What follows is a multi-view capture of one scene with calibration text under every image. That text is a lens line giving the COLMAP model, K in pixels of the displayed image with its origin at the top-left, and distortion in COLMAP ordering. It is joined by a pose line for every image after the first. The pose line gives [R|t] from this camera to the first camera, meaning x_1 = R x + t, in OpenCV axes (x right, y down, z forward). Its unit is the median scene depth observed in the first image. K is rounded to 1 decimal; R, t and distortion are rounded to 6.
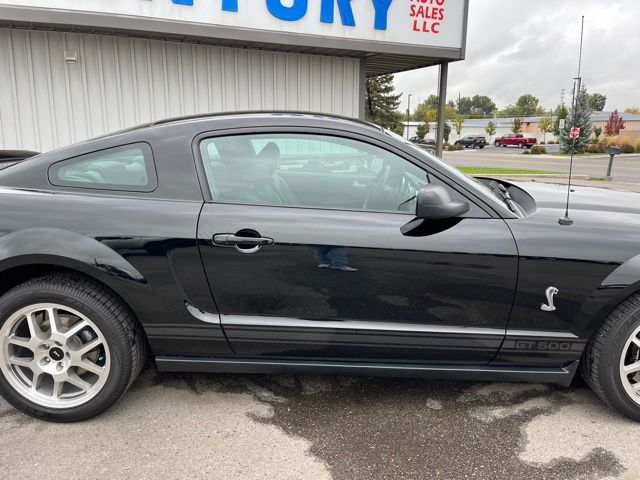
lens RADIAL K [[480.7, 0, 324.6], [0, 480.7, 236.4], [0, 0, 1]] dist [0.078740, -0.107261]
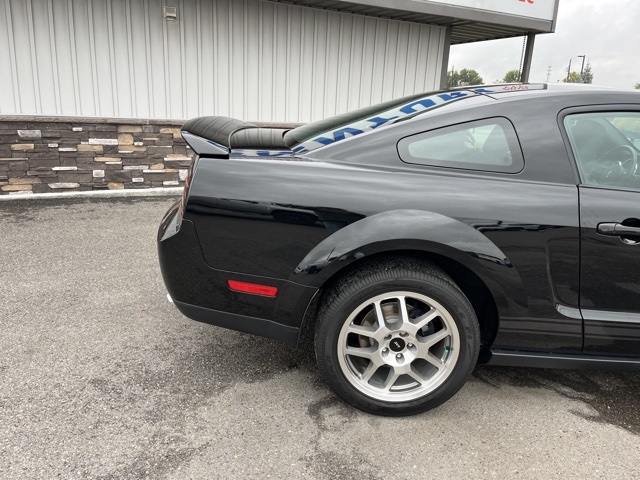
lens RADIAL K [[479.3, 0, 315.3], [0, 479.3, 239.5], [0, 0, 1]] dist [0.078908, -0.107645]
pose [[0.999203, 0.029892, 0.026436, -0.210592], [-0.031581, 0.997323, 0.065956, -0.004402], [-0.024394, -0.066738, 0.997472, 0.028063]]
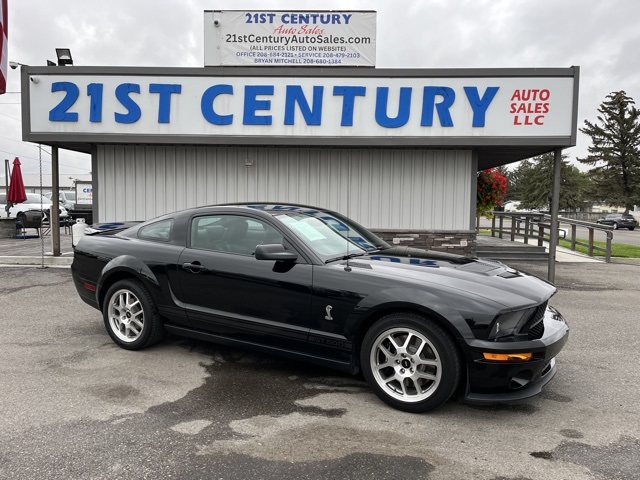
lens RADIAL K [[484.5, 0, 321.4], [0, 484.5, 240.7], [0, 0, 1]] dist [0.072365, -0.101057]
pose [[0.876366, 0.040015, -0.479980, 0.345208], [-0.109754, 0.986916, -0.118115, 0.022828], [0.468974, 0.156192, 0.869292, -0.148123]]
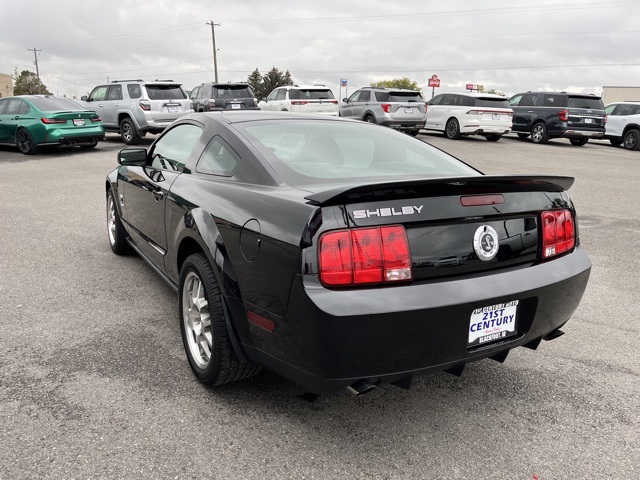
lens RADIAL K [[479.3, 0, 315.3], [0, 479.3, 239.5], [0, 0, 1]] dist [0.078908, -0.107645]
pose [[-0.510055, -0.227157, 0.829604, -0.456701], [0.151363, 0.925742, 0.346542, -0.136597], [-0.846719, 0.302327, -0.437796, 0.577894]]
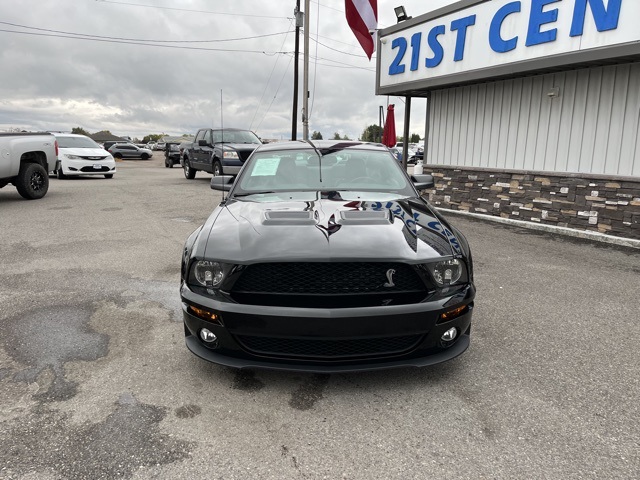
lens RADIAL K [[486.0, 0, 312.0], [0, 486.0, 240.5], [0, 0, 1]] dist [0.081912, -0.111058]
pose [[-0.005675, 0.182529, -0.983184, 0.643080], [-0.220028, 0.958876, 0.179287, -0.080666], [0.975477, 0.217346, 0.034720, 0.362983]]
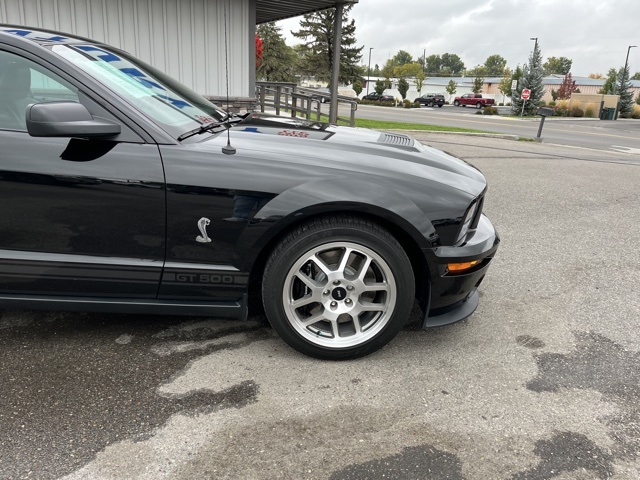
lens RADIAL K [[479.8, 0, 320.1], [0, 479.8, 233.4], [0, 0, 1]] dist [0.081773, -0.109541]
pose [[0.997692, 0.025561, 0.062913, 0.175194], [-0.030797, 0.996014, 0.083714, 0.013121], [-0.060522, -0.085458, 0.994502, 0.009042]]
